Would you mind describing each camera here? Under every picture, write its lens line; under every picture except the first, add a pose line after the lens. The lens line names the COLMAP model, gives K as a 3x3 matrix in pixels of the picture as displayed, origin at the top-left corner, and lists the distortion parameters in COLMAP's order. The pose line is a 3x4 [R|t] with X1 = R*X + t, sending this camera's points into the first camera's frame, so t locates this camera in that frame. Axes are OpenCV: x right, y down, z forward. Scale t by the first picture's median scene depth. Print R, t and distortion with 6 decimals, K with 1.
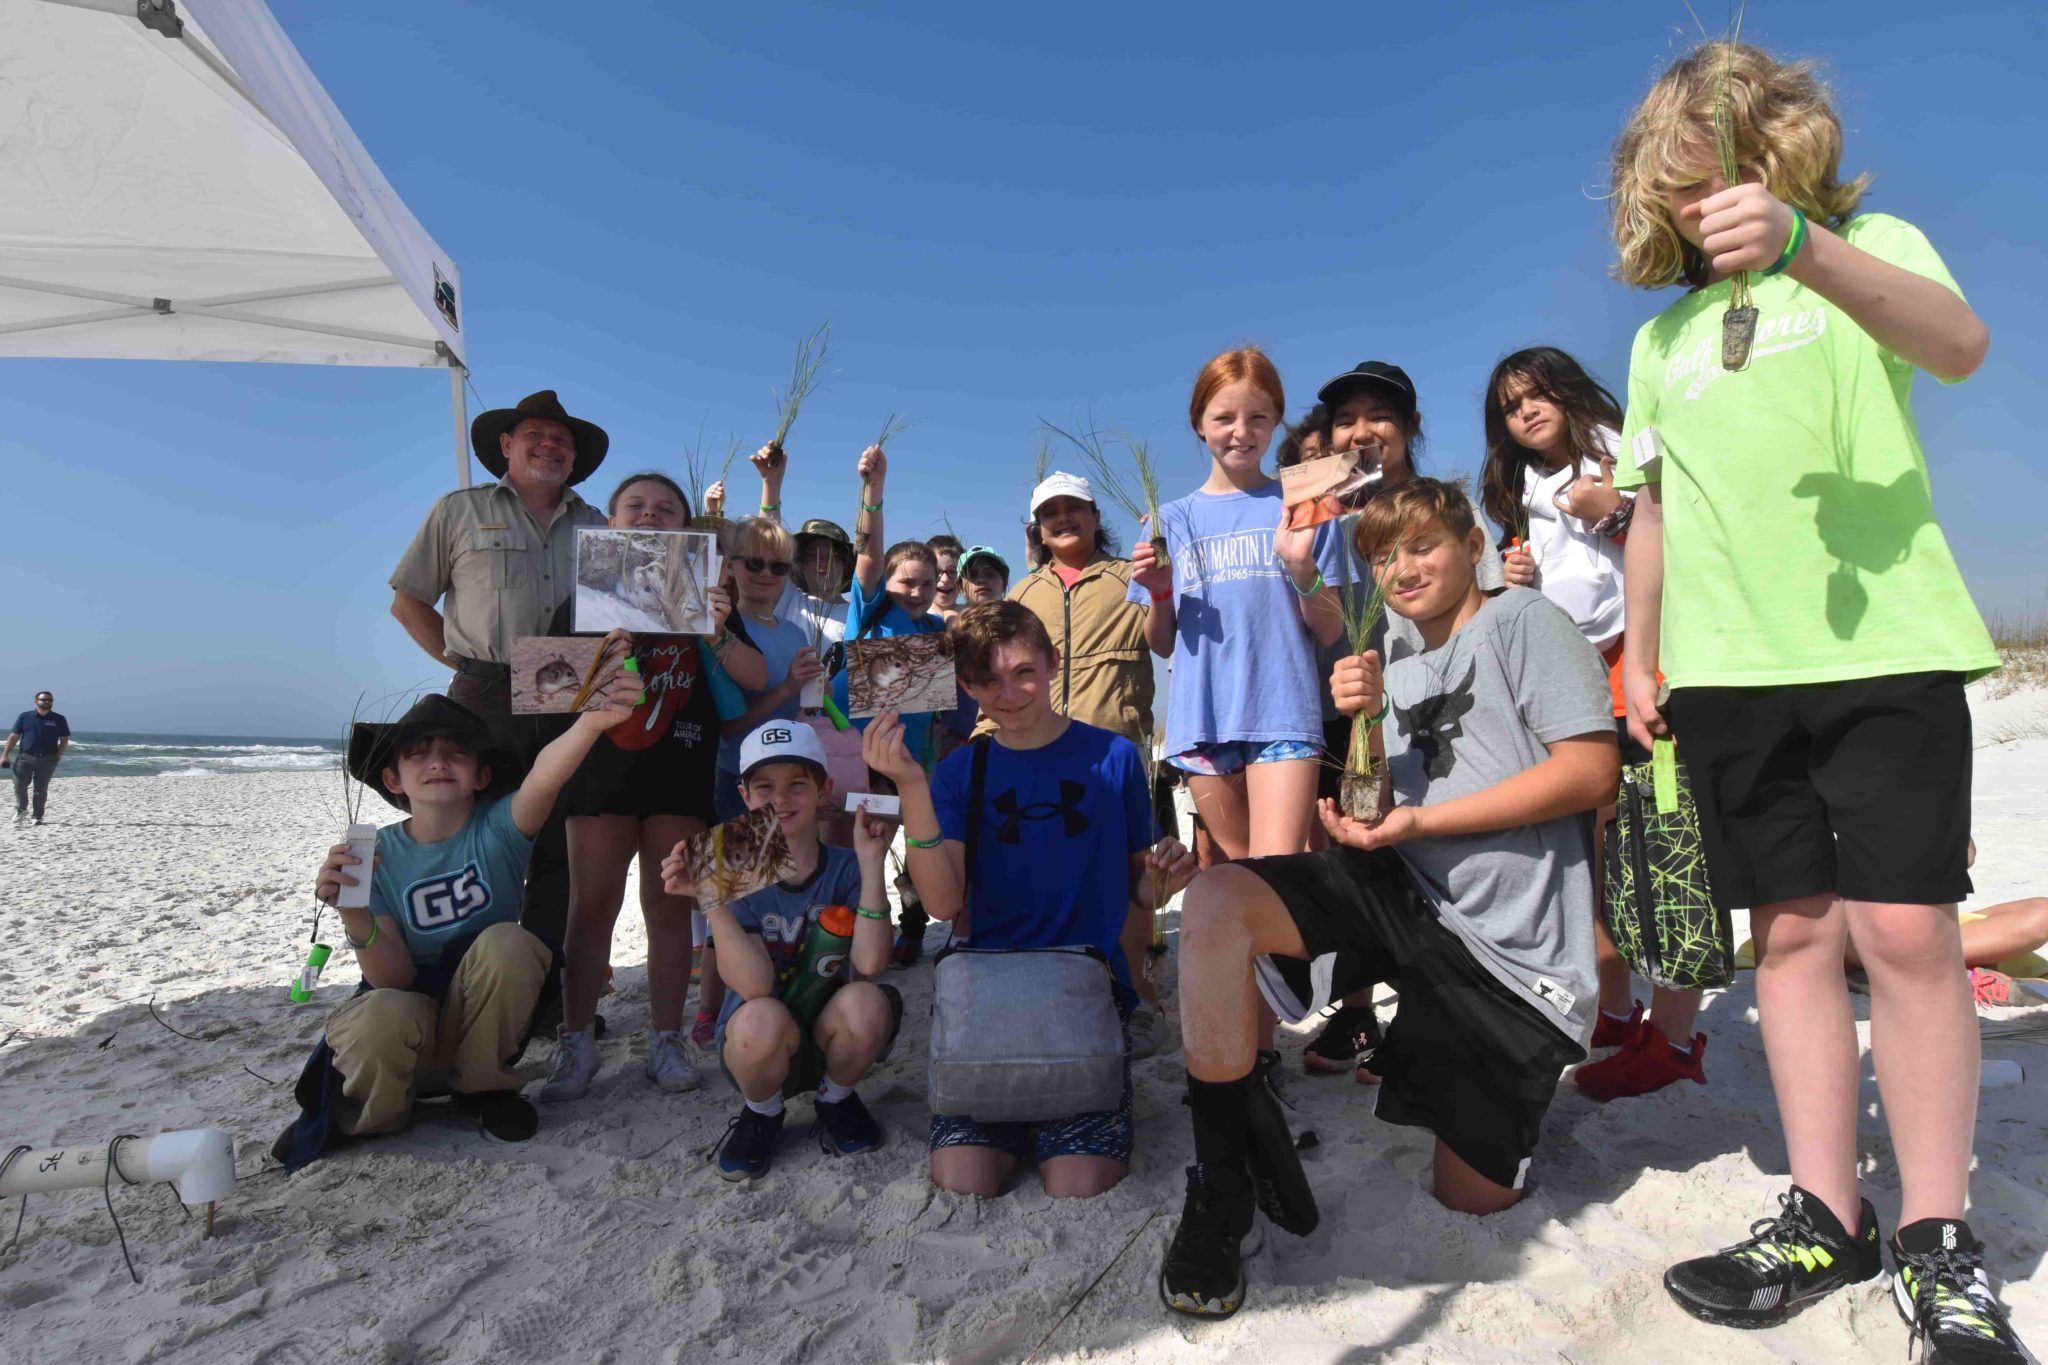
lens RADIAL K [[899.6, 0, 1024.0], [0, 899.6, 682.5], [0, 0, 1]] dist [-0.003596, -0.000745]
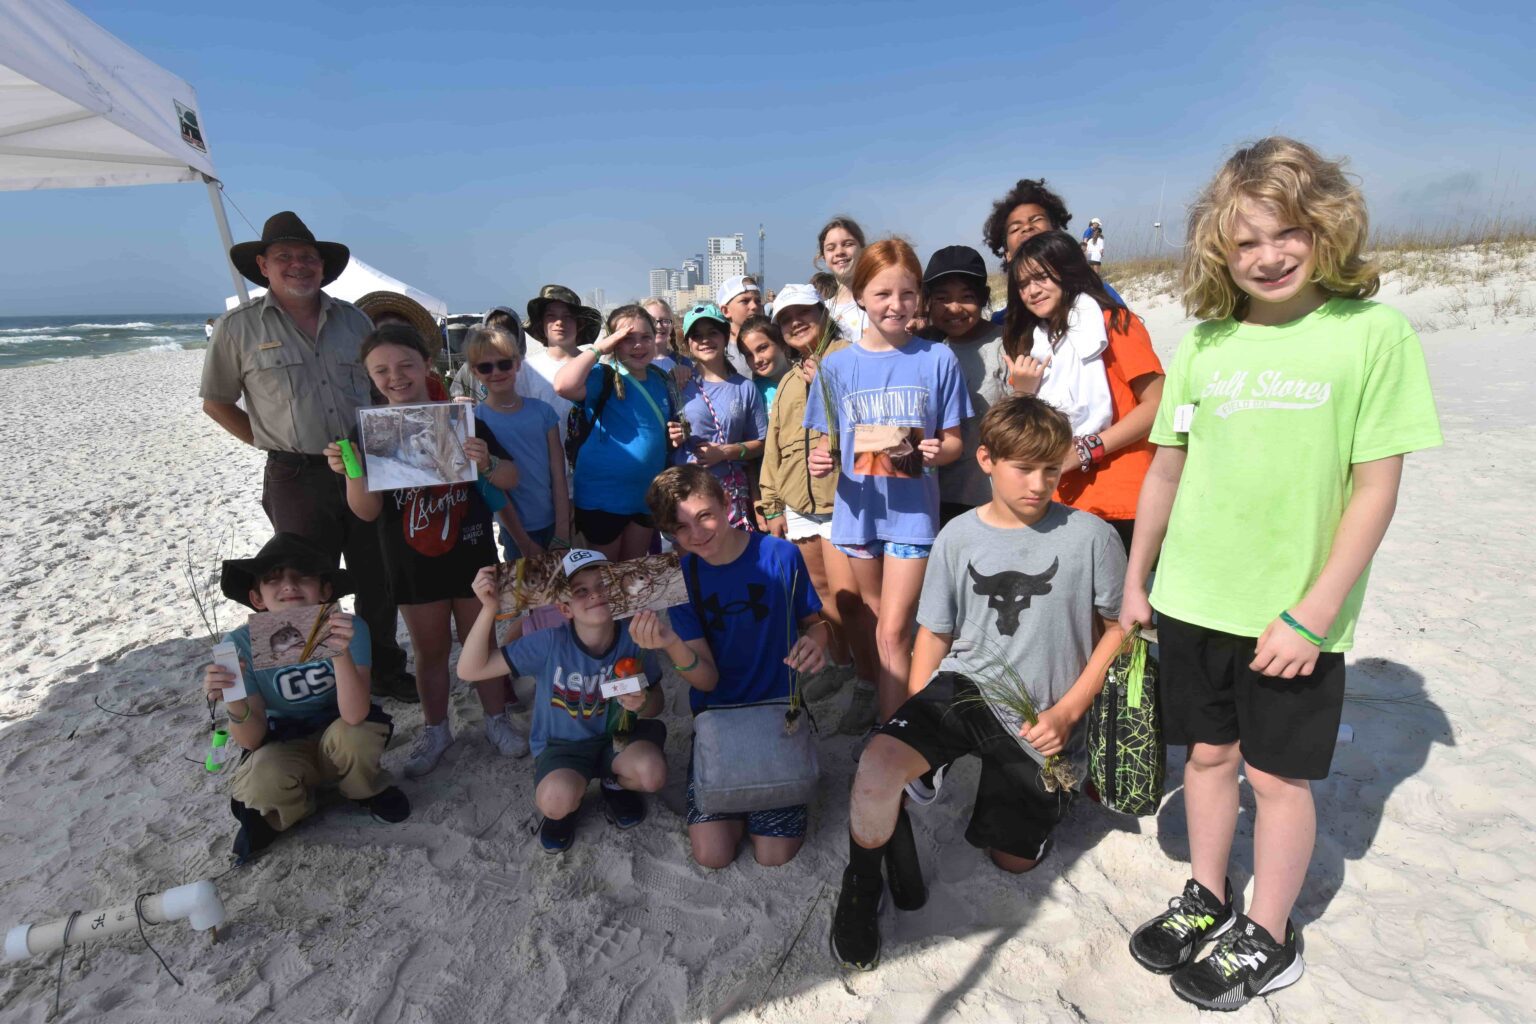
lens RADIAL K [[668.2, 0, 754.8], [0, 668.2, 514.3], [0, 0, 1]] dist [-0.000253, -0.003065]
pose [[0.996740, -0.039645, 0.070274, -0.038779], [0.014911, 0.946469, 0.322451, -0.434976], [-0.079295, -0.320352, 0.943974, 0.081906]]
